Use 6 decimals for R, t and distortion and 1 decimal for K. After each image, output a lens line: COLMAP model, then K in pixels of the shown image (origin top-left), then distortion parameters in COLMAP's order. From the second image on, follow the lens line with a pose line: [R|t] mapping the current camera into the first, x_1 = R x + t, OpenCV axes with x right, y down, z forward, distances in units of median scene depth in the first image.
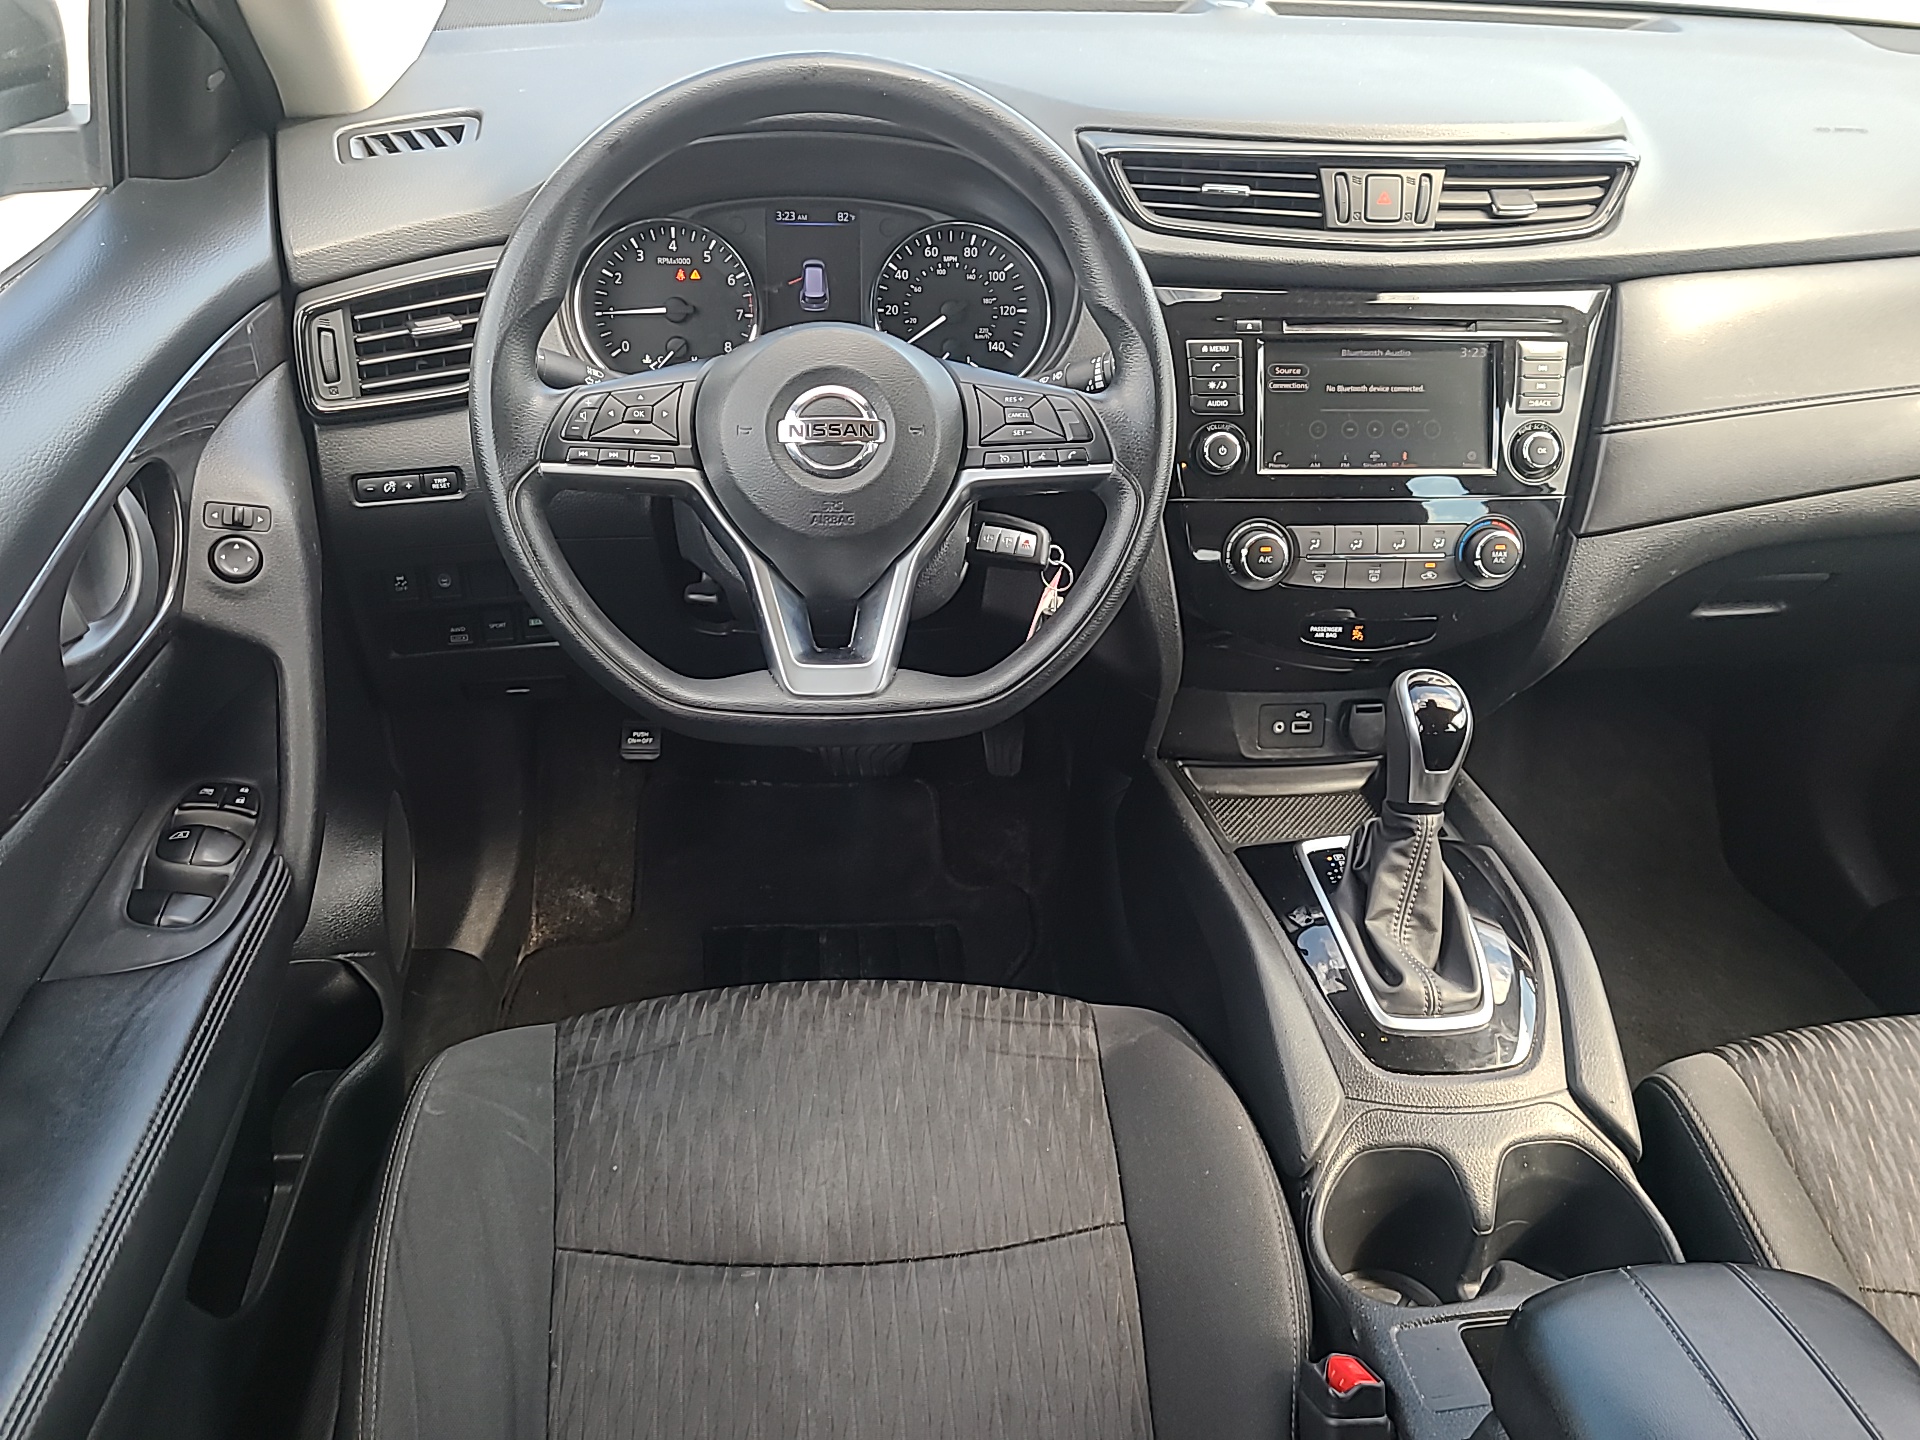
lens RADIAL K [[1483.9, 0, 958.8], [0, 1483.9, 715.1], [0, 0, 1]] dist [0.023425, 0.000015]
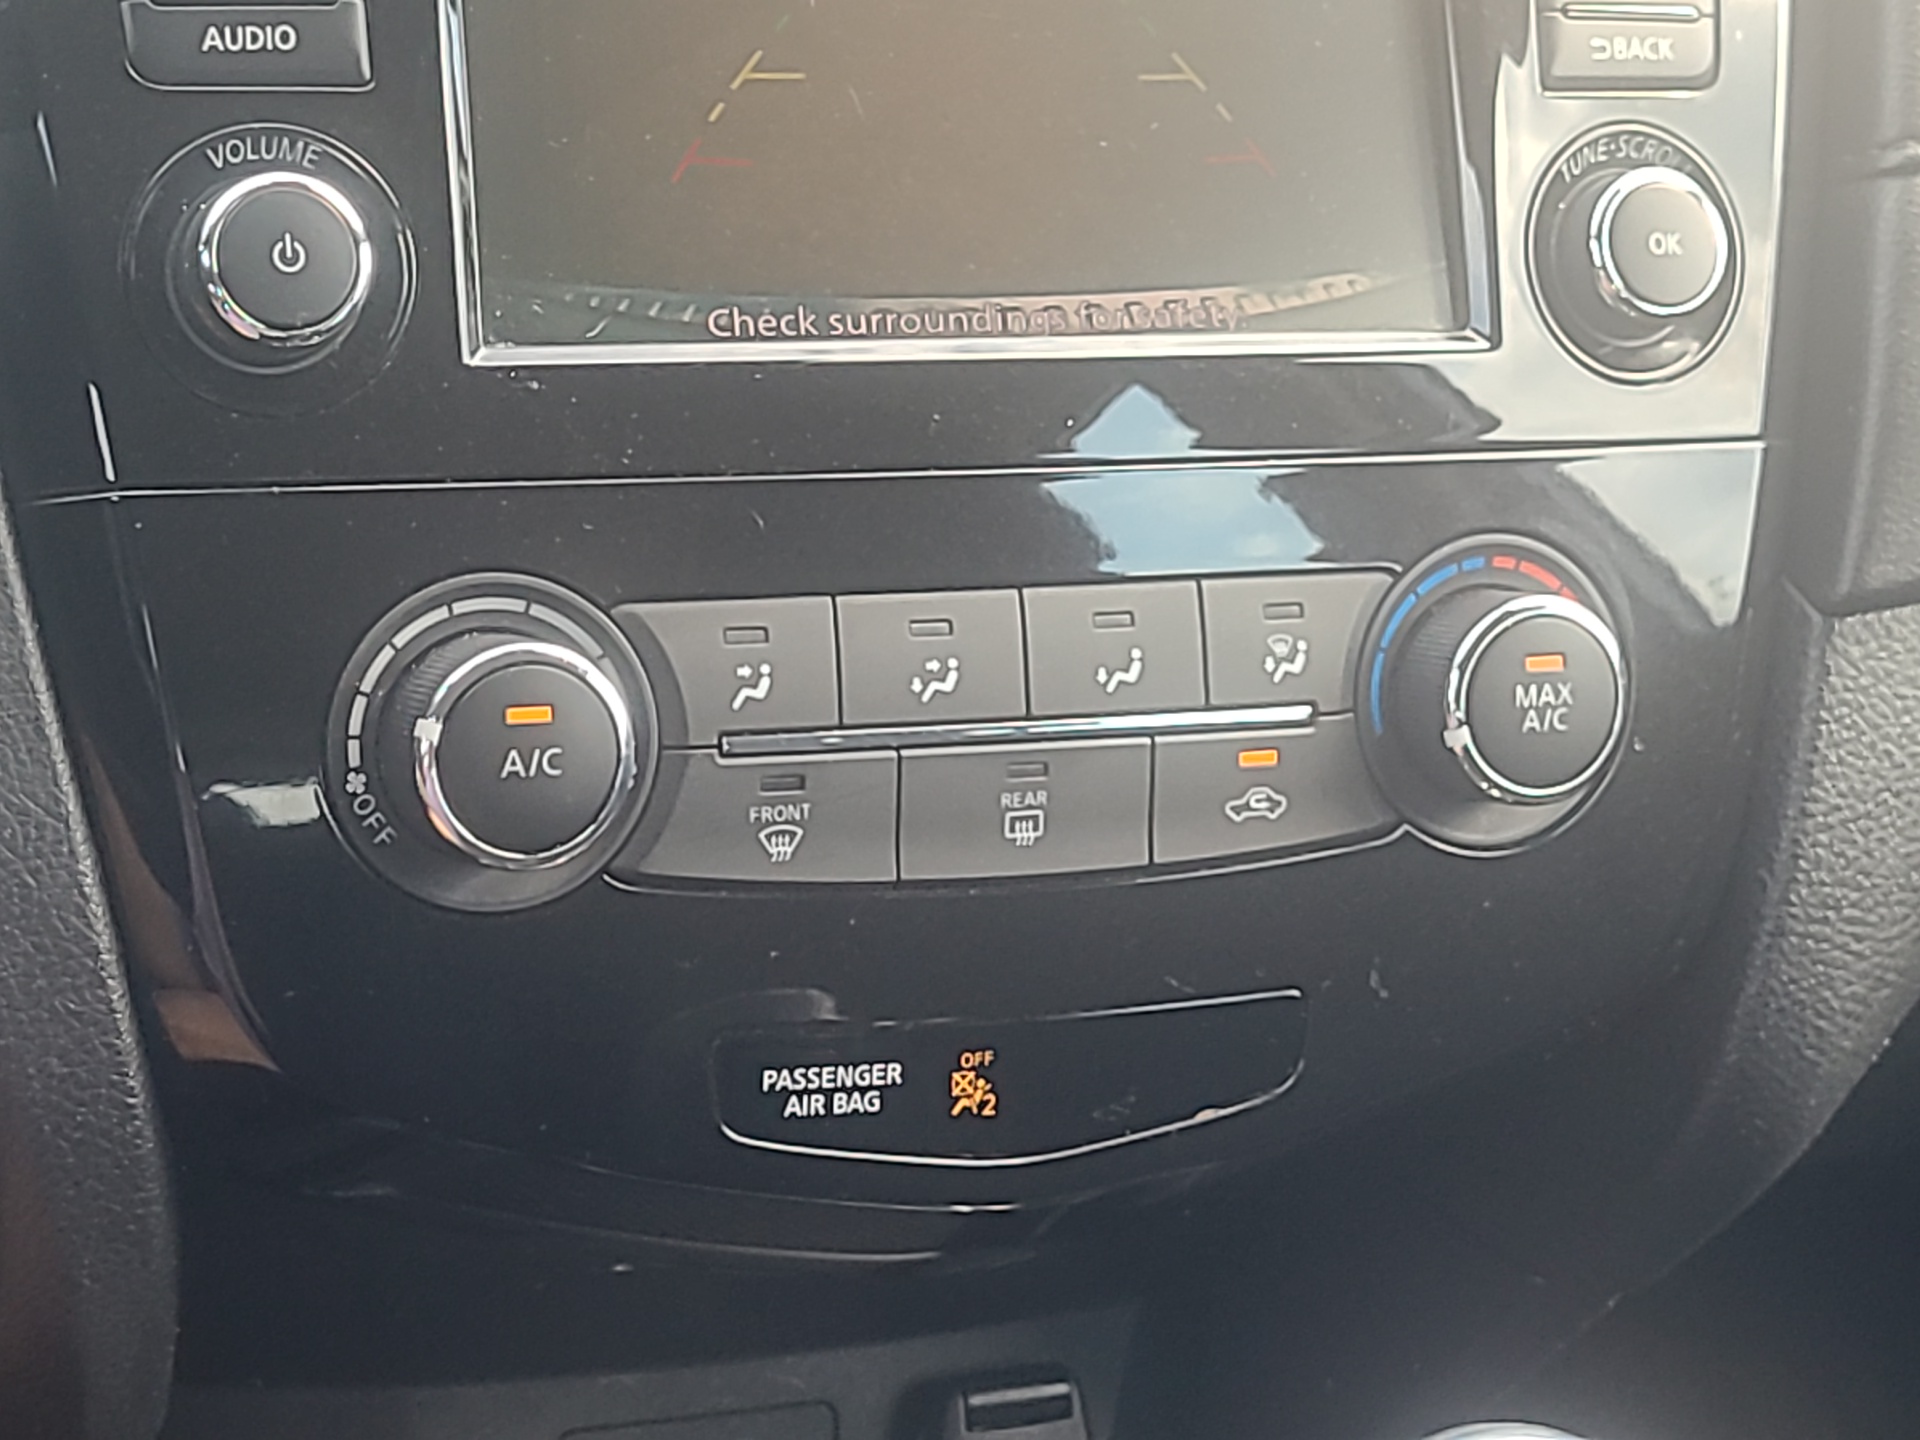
lens RADIAL K [[4933.3, 0, 972.4], [0, 4933.3, 718.7], [0, 0, 1]] dist [0.030994, 0.000000]
pose [[0.955842, -0.047679, 0.289988, 0.062636], [0.087078, 0.988390, -0.124513, -0.018447], [-0.280685, 0.144266, 0.948896, 0.312673]]
